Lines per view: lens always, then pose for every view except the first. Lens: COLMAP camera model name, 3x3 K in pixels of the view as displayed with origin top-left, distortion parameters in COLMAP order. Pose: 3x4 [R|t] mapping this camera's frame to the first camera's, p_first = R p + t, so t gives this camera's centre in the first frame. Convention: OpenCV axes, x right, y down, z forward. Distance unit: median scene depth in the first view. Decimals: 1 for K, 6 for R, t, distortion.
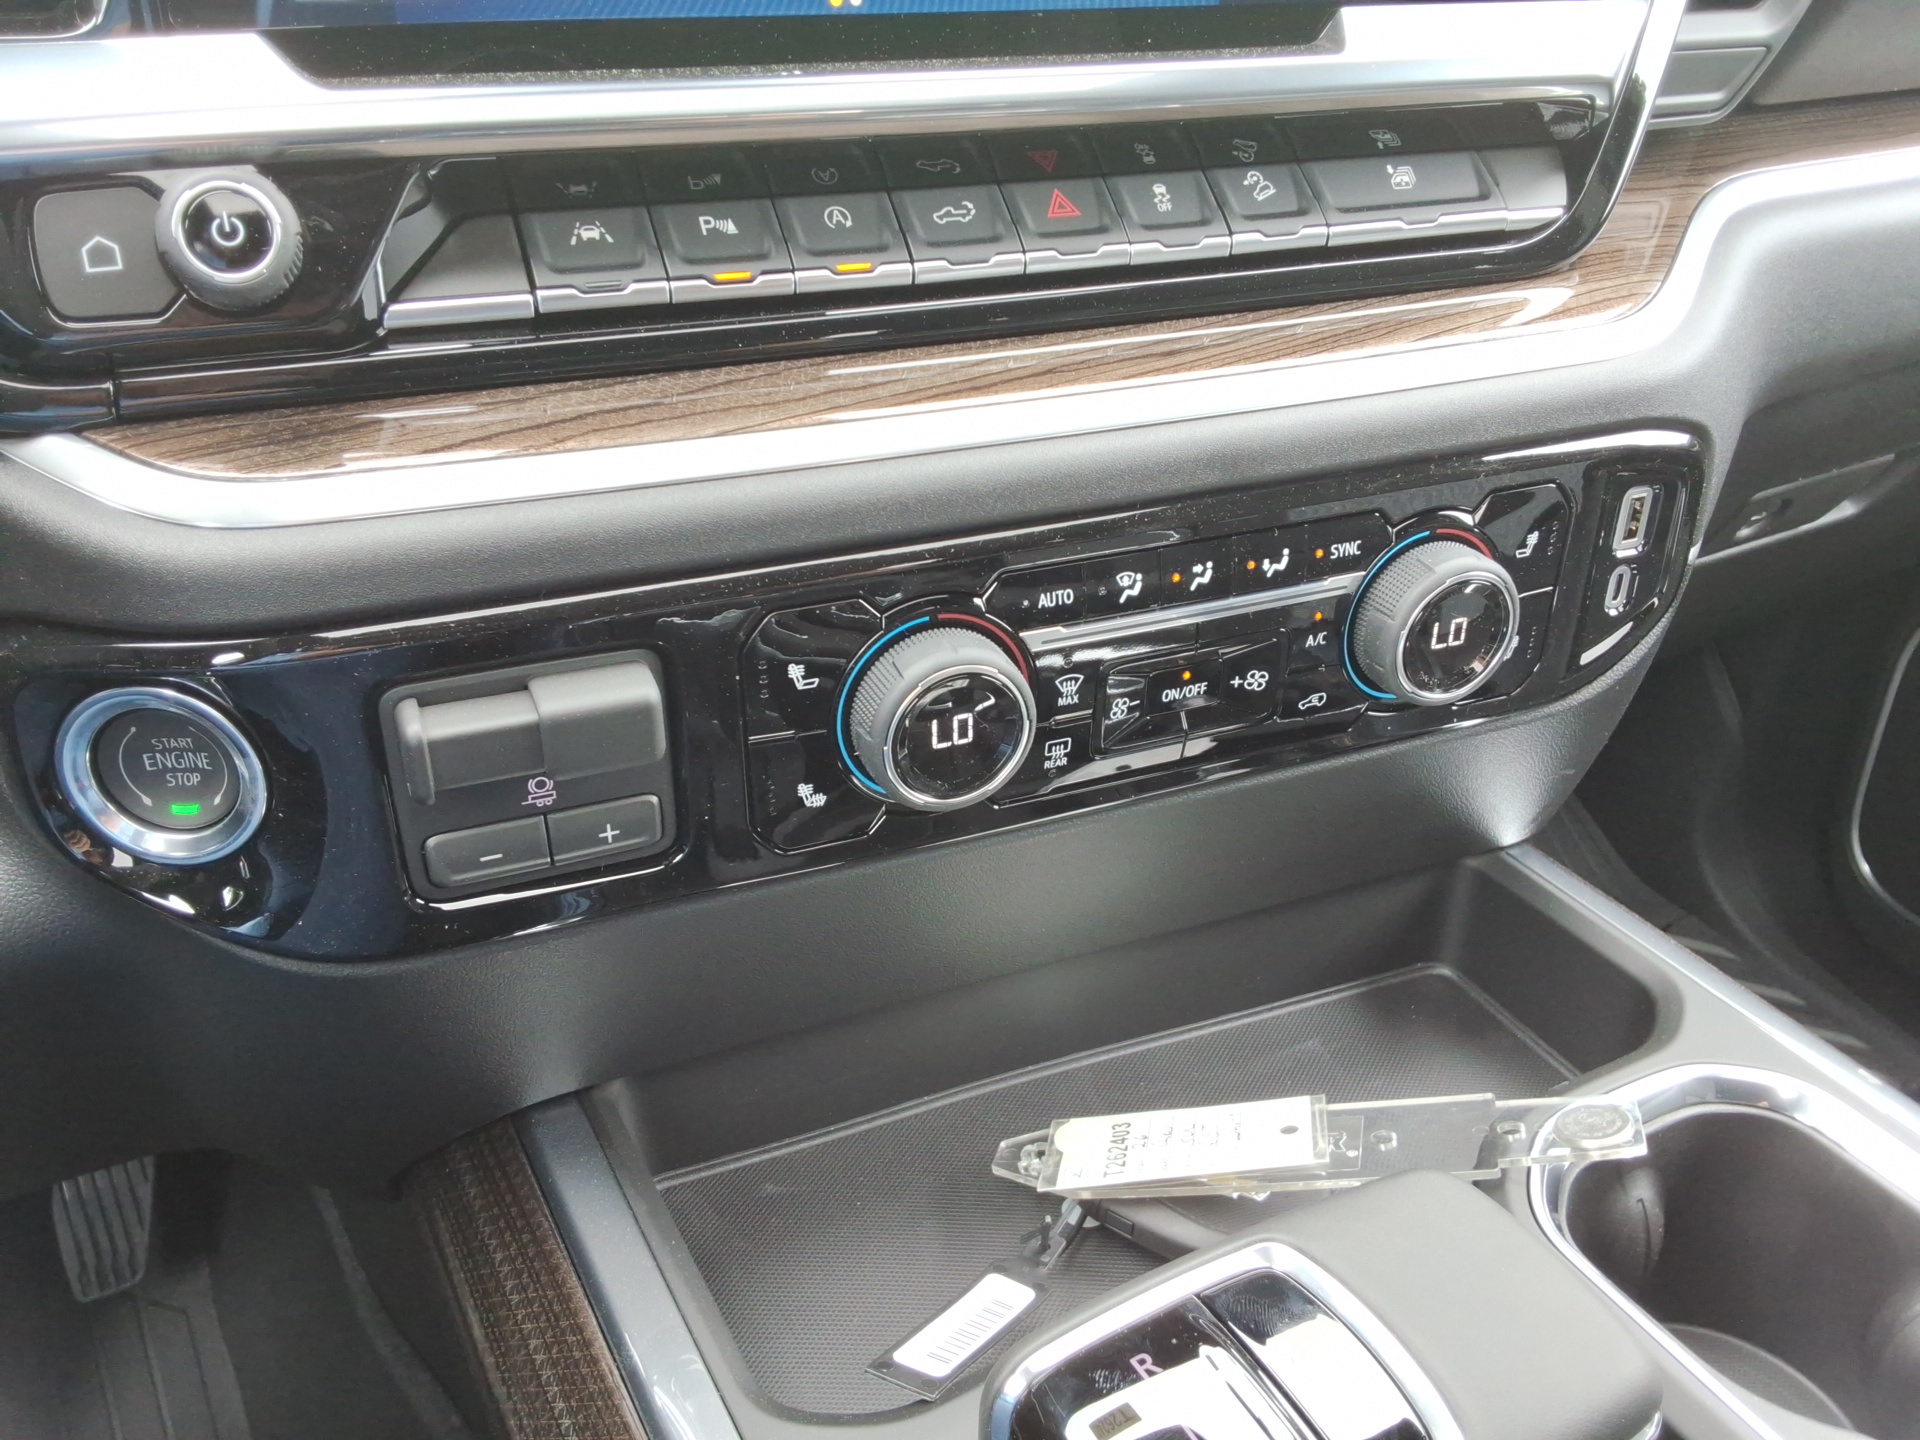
lens RADIAL K [[1541.4, 0, 971.6], [0, 1541.4, 714.1], [0, 0, 1]] dist [0.104395, -0.153467]
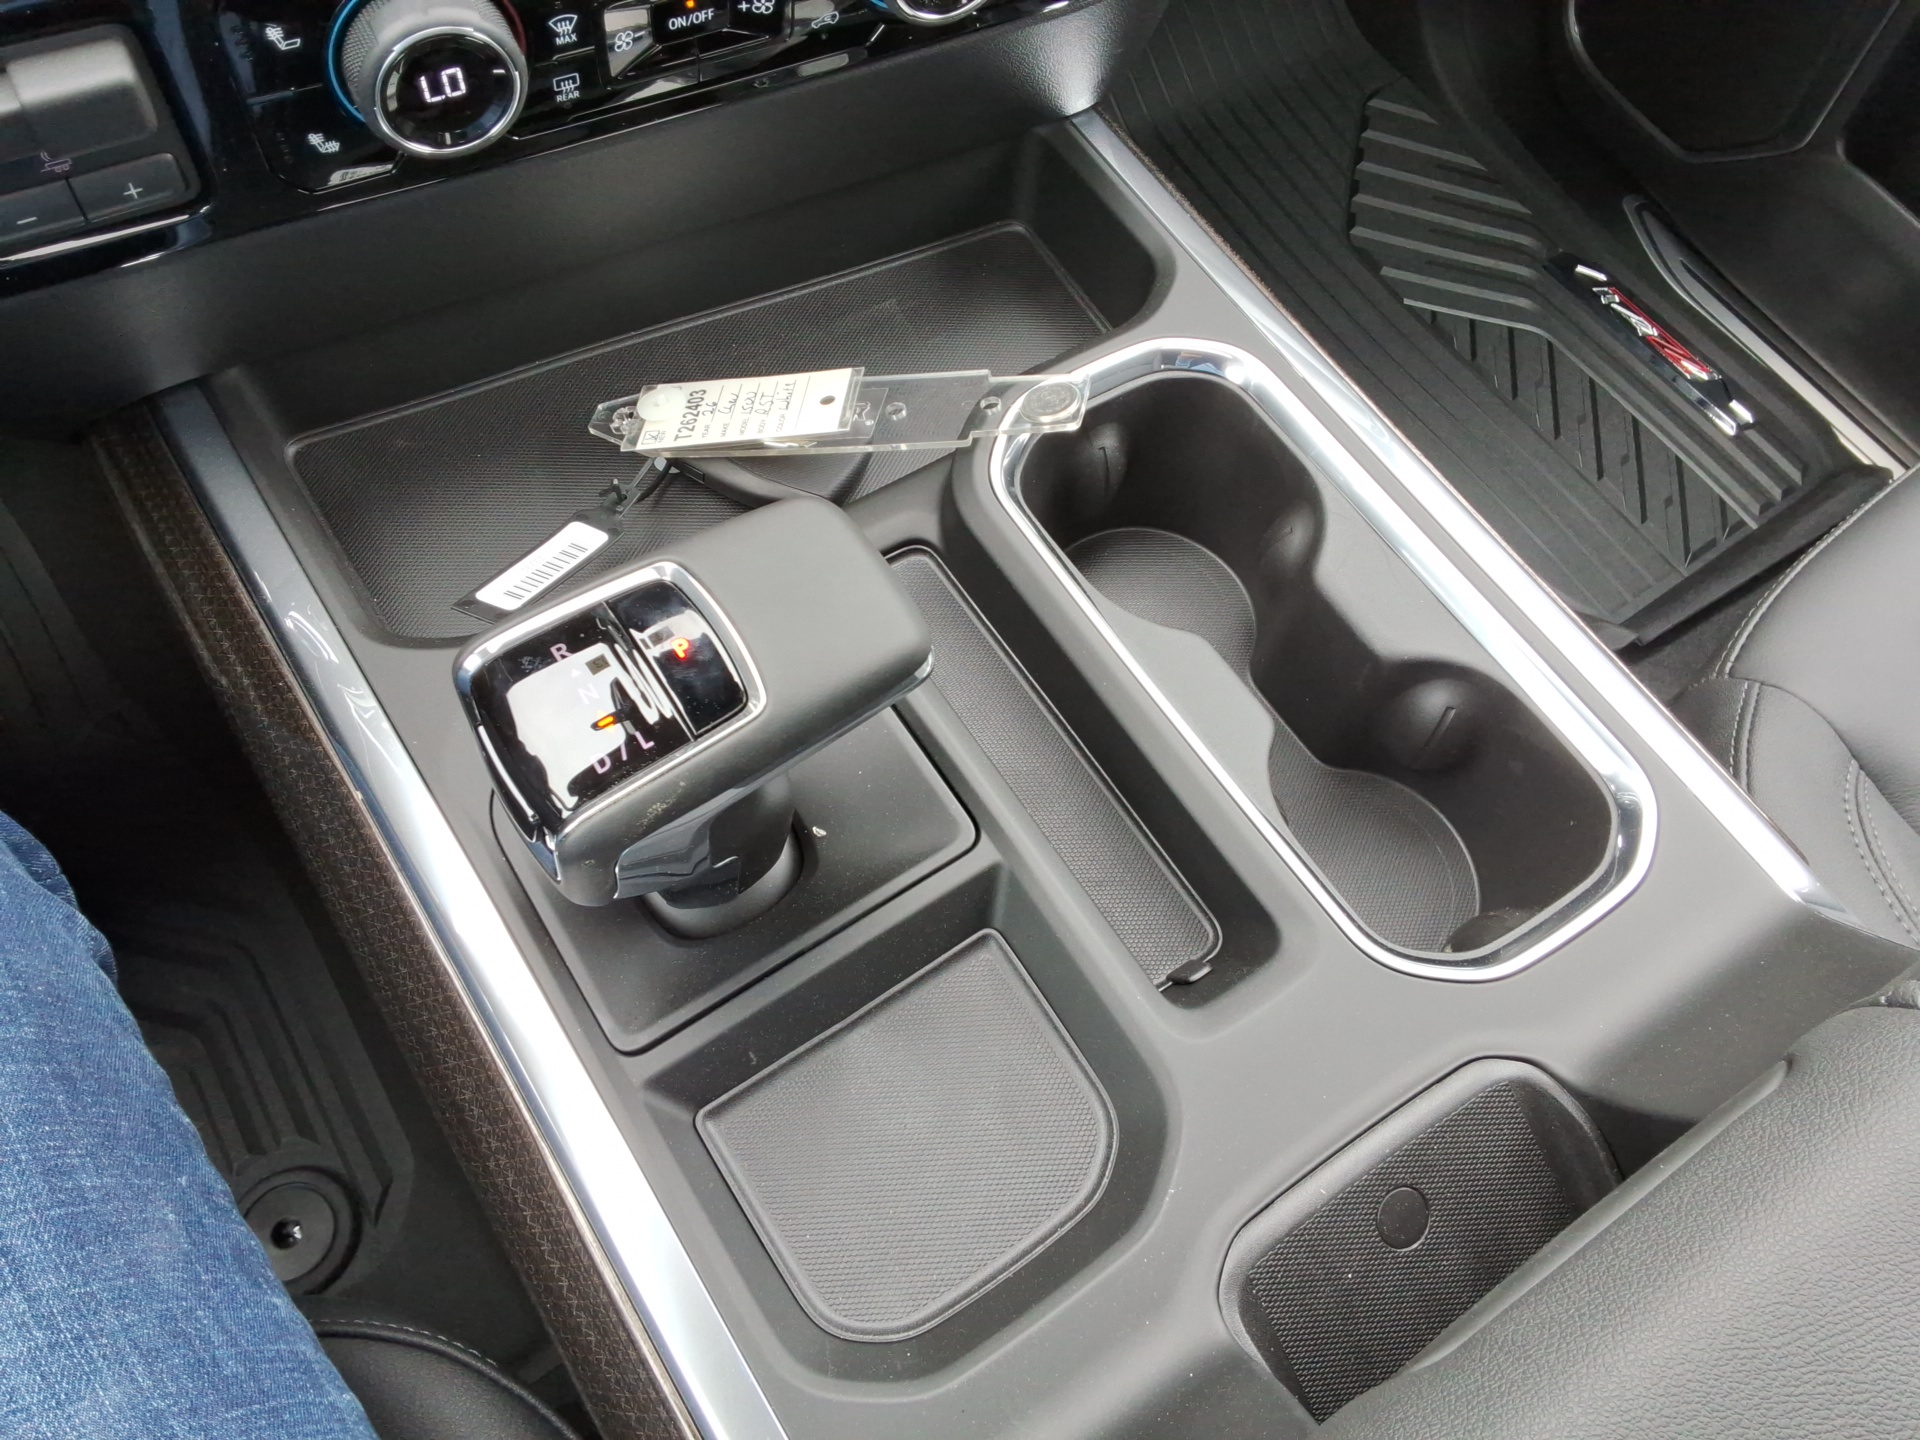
lens RADIAL K [[1541.6, 0, 968.9], [0, 1541.6, 701.2], [0, 0, 1]] dist [0.117079, -0.177177]
pose [[0.996621, -0.030060, 0.076435, 0.230547], [-0.015459, 0.845331, 0.534019, -0.194610], [-0.080665, -0.533396, 0.842011, -0.162049]]
